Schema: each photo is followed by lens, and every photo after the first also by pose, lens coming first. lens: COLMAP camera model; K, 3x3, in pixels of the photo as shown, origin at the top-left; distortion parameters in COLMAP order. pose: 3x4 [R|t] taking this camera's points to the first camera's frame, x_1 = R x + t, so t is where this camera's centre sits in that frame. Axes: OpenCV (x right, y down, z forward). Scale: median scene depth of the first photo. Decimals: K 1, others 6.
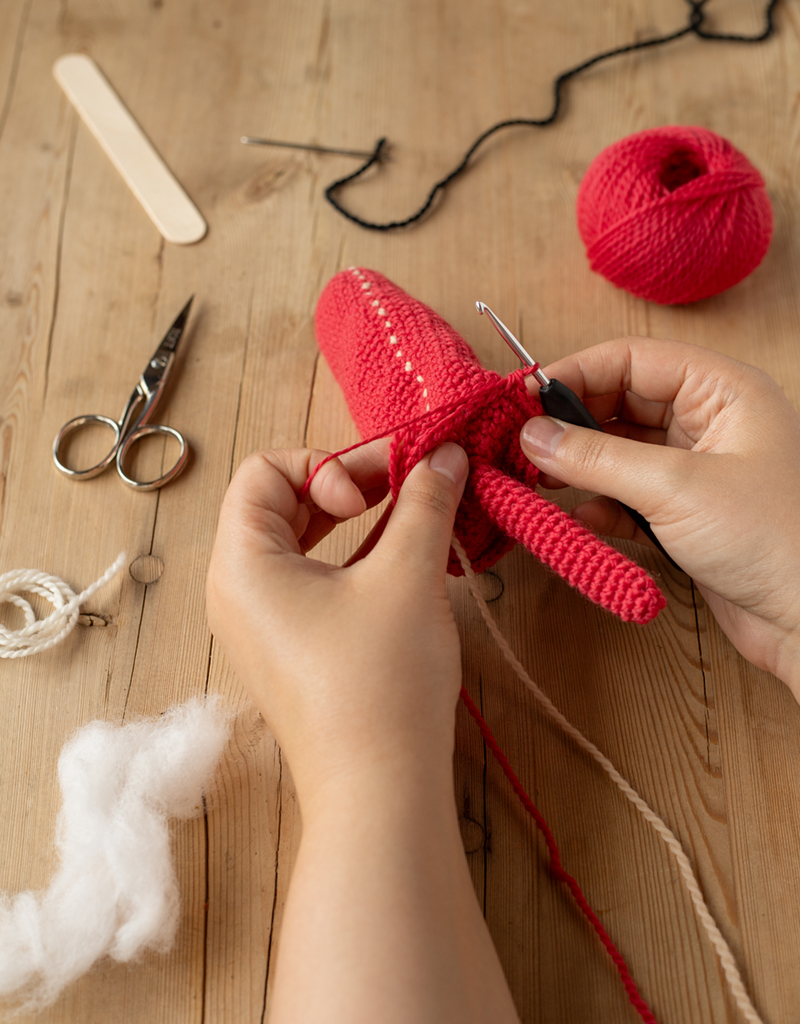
lens RADIAL K [[1961.0, 0, 400.0], [0, 1961.0, 512.0], [0, 0, 1]] dist [-0.145718, -0.269961]
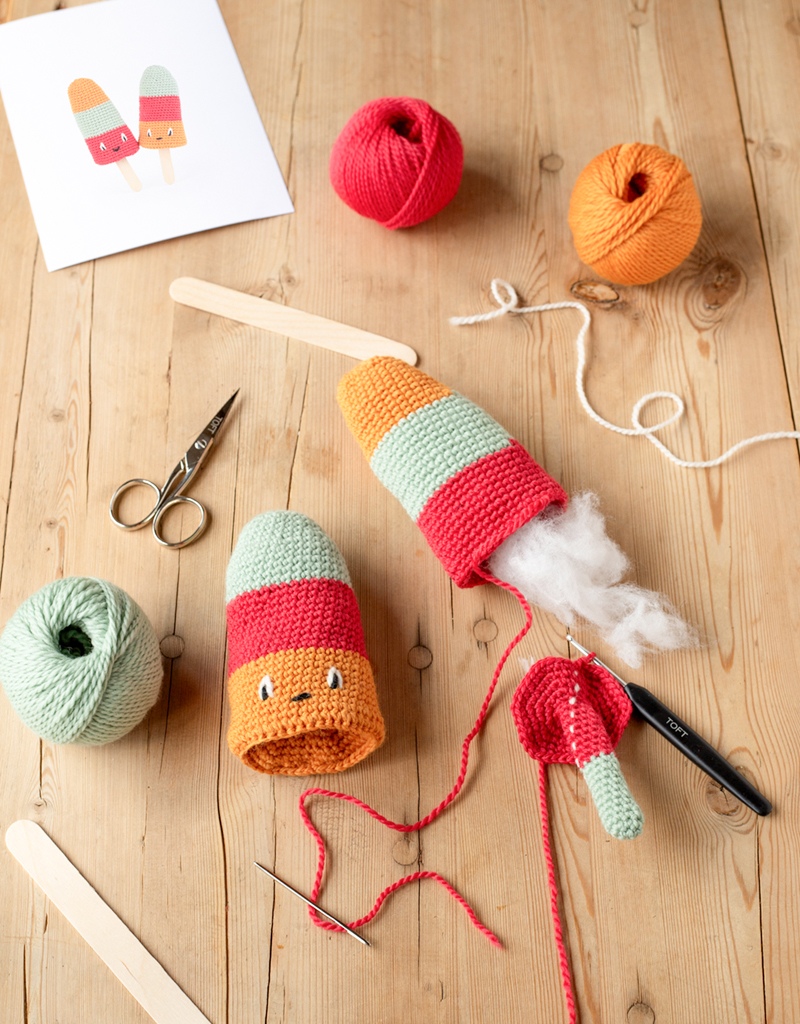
lens RADIAL K [[1961.0, 0, 400.0], [0, 1961.0, 512.0], [0, 0, 1]] dist [-0.145718, -0.269961]
pose [[0.999153, -0.037273, -0.017425, 0.055511], [0.039297, 0.989970, 0.135705, -0.238869], [0.012192, -0.136275, 0.990596, -0.328964]]
